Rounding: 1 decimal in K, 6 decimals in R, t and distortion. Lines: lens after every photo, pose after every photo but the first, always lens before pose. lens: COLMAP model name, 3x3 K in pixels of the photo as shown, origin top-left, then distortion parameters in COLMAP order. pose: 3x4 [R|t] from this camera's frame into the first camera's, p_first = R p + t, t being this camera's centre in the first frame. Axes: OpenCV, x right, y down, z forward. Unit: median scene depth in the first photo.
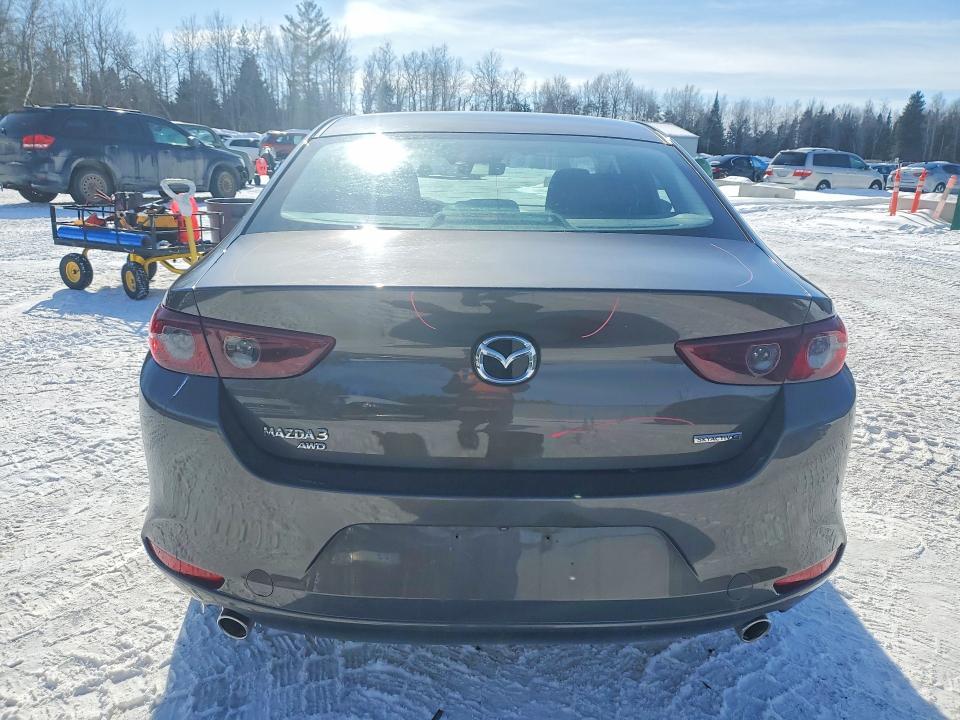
lens RADIAL K [[754.5, 0, 480.2], [0, 754.5, 360.2], [0, 0, 1]] dist [0.011296, 0.018267]
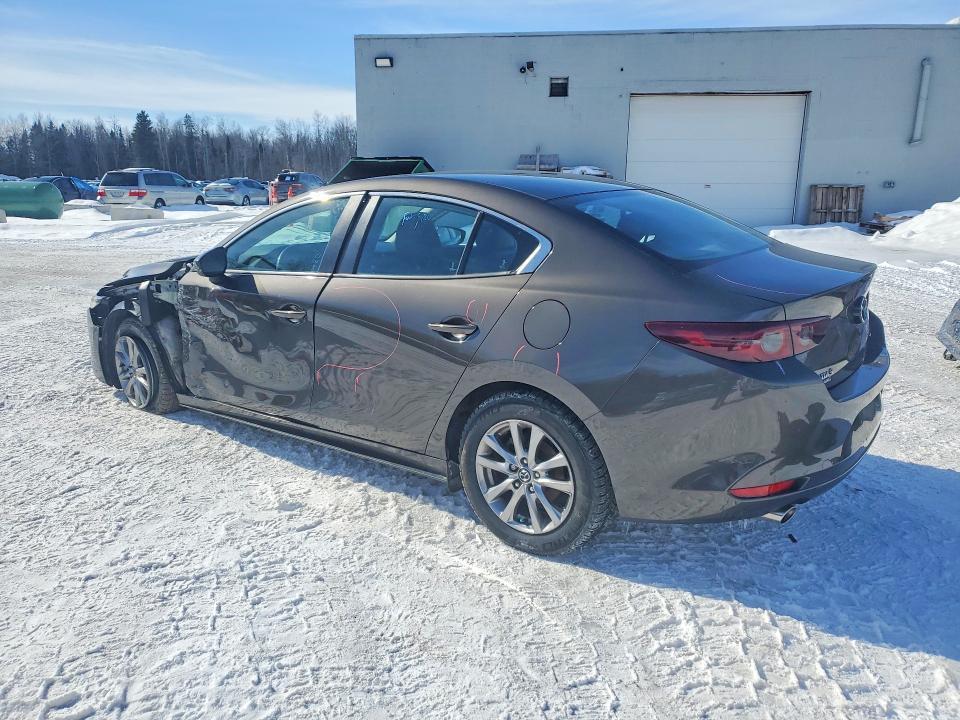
lens RADIAL K [[754.5, 0, 480.0], [0, 754.5, 360.2], [0, 0, 1]] dist [0.011296, 0.018267]
pose [[0.602666, -0.218118, 0.767605, -0.122463], [0.231765, 0.968299, 0.093182, -0.016842], [-0.763596, 0.121746, 0.634113, 0.030101]]
